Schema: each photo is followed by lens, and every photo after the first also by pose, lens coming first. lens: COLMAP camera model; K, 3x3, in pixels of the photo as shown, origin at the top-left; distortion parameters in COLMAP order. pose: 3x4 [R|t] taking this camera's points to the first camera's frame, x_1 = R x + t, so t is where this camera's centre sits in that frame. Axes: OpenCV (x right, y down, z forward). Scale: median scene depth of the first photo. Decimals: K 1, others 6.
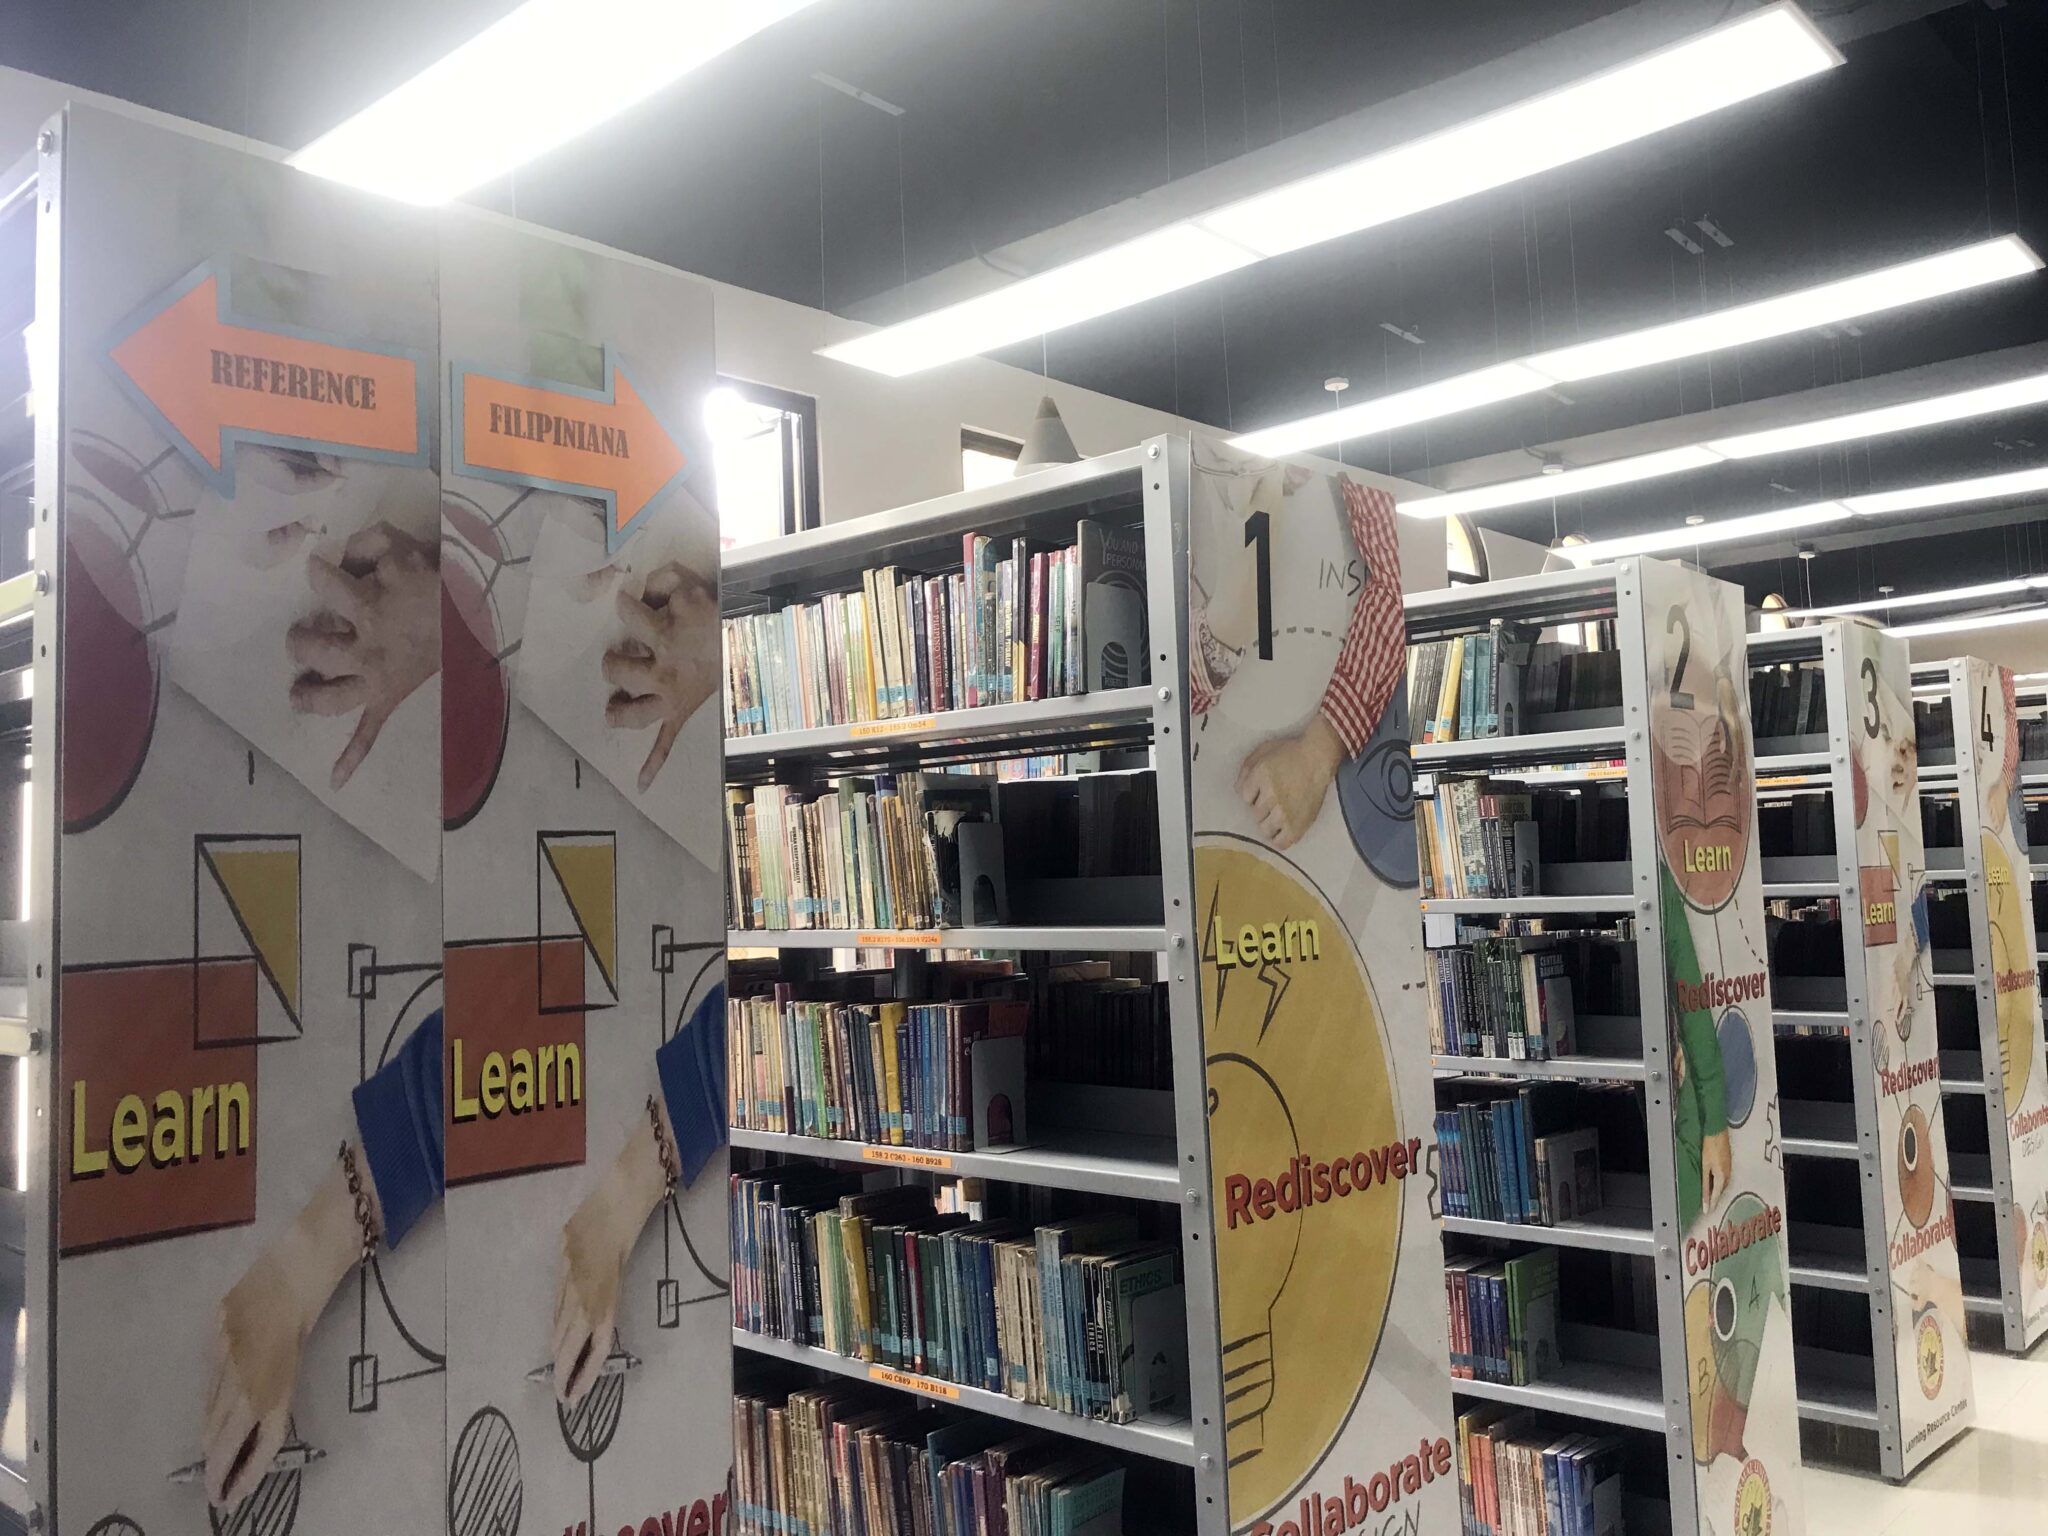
lens RADIAL K [[1693.1, 0, 1023.1], [0, 1693.1, 765.1], [0, 0, 1]] dist [0.025929, 0.009518]
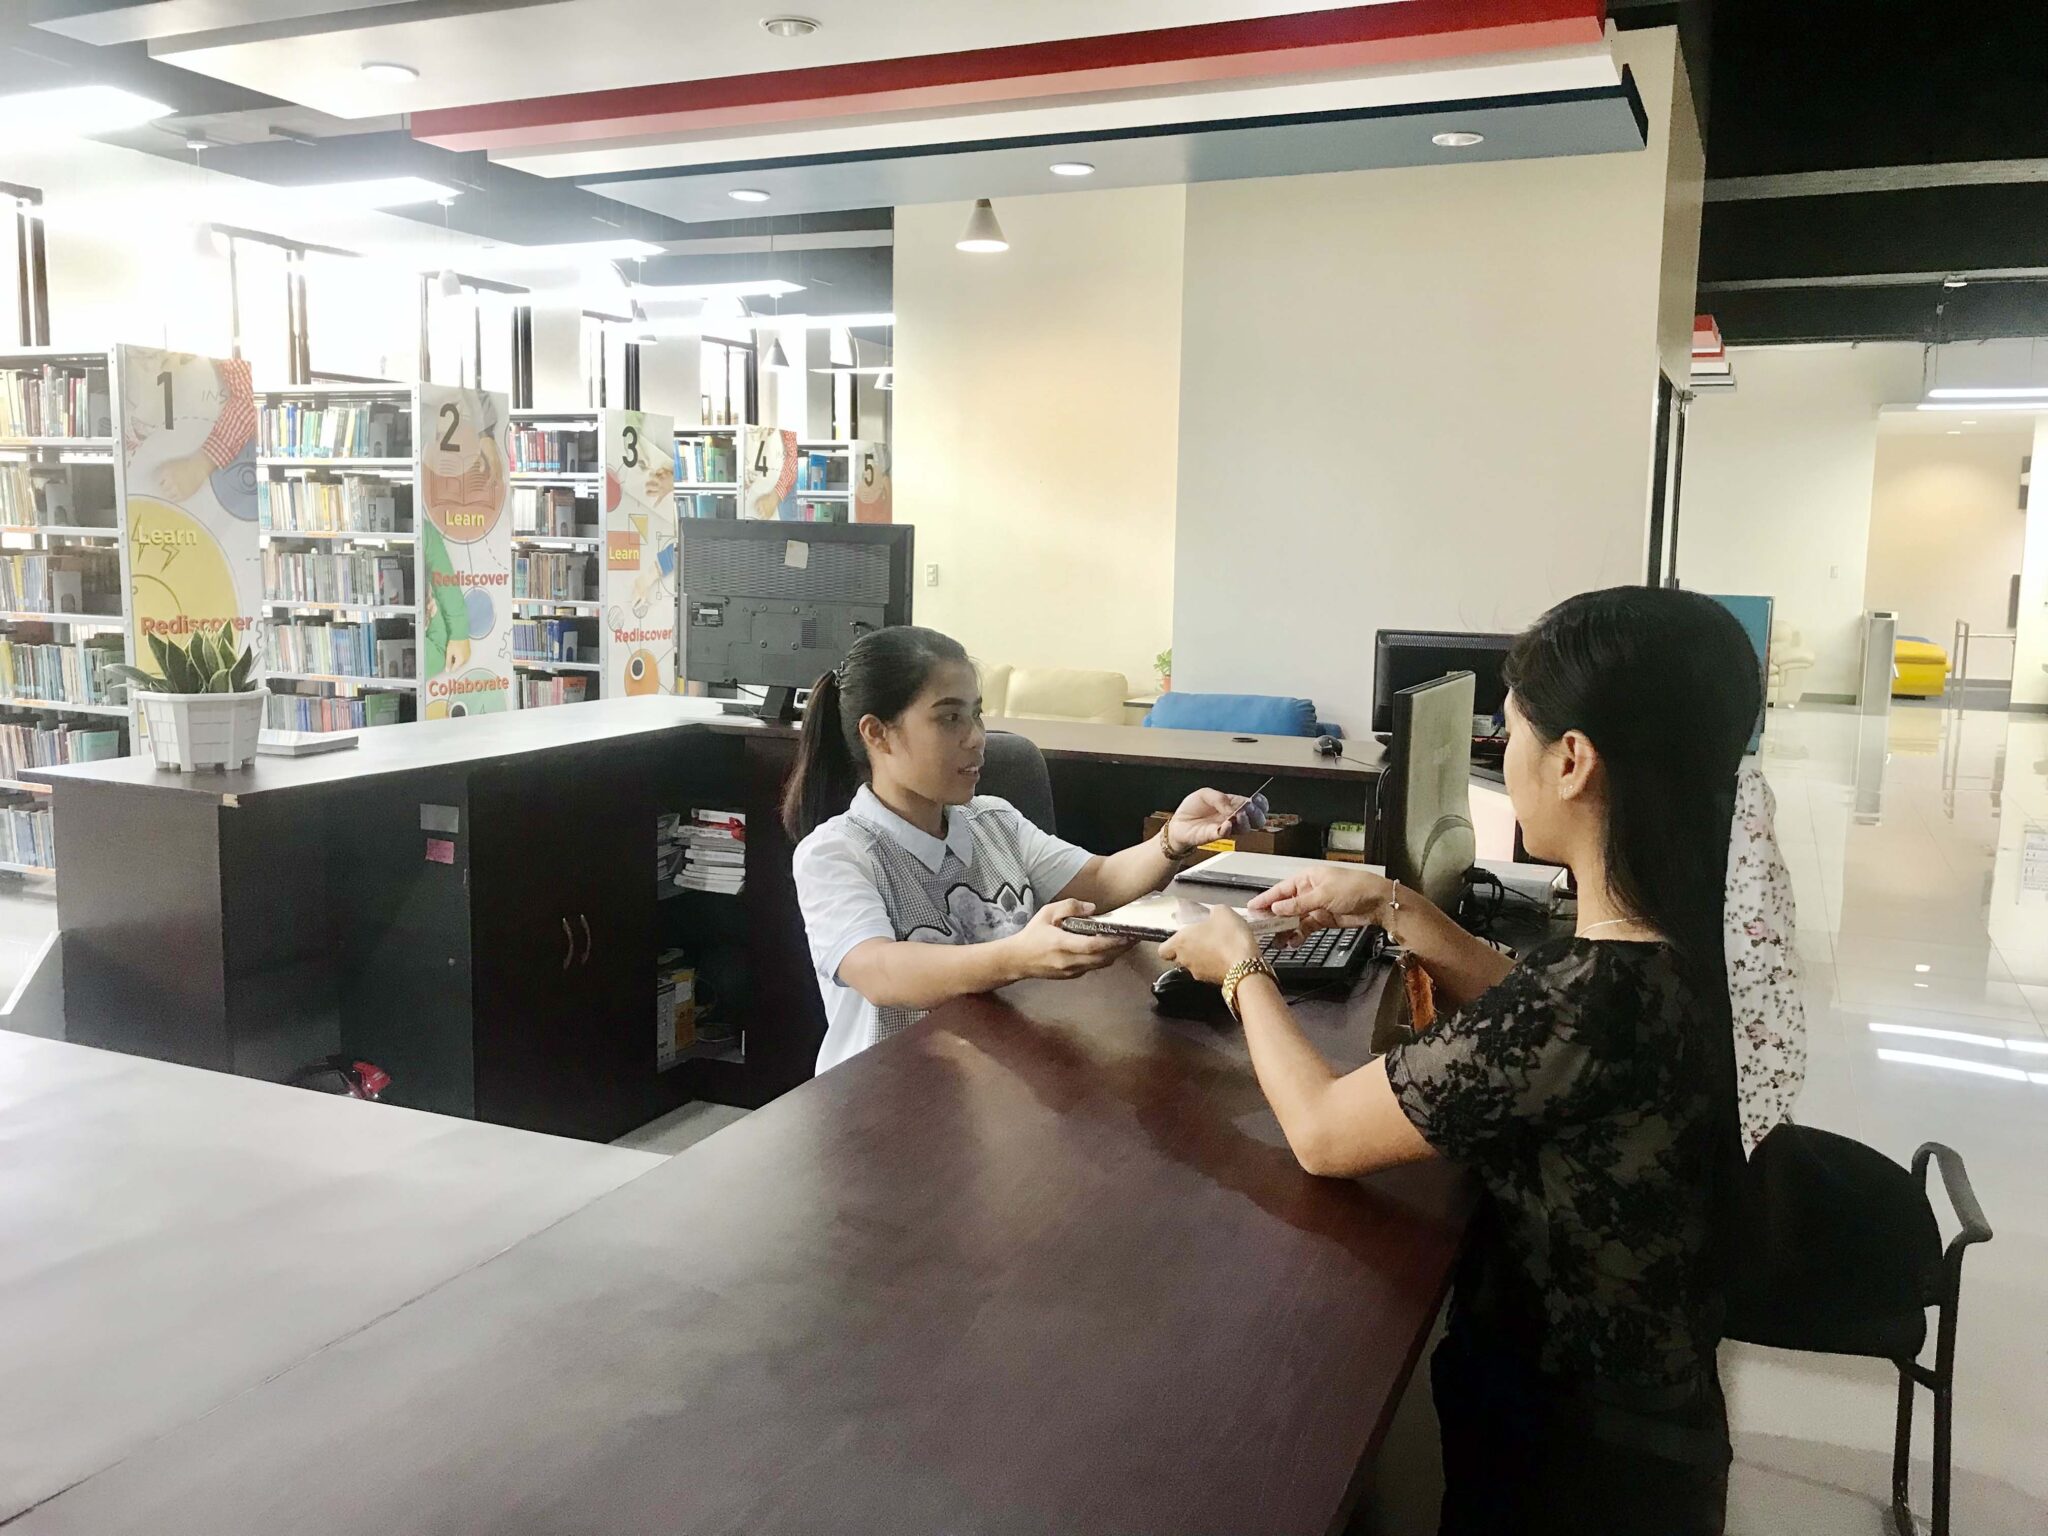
lens RADIAL K [[1693.1, 0, 1023.5], [0, 1693.1, 765.1], [0, 0, 1]] dist [0.025929, 0.009518]
pose [[0.947219, 0.012448, 0.320345, 0.521224], [-0.075401, 0.979865, 0.184875, -0.132400], [-0.311593, -0.199271, 0.929086, -1.855795]]
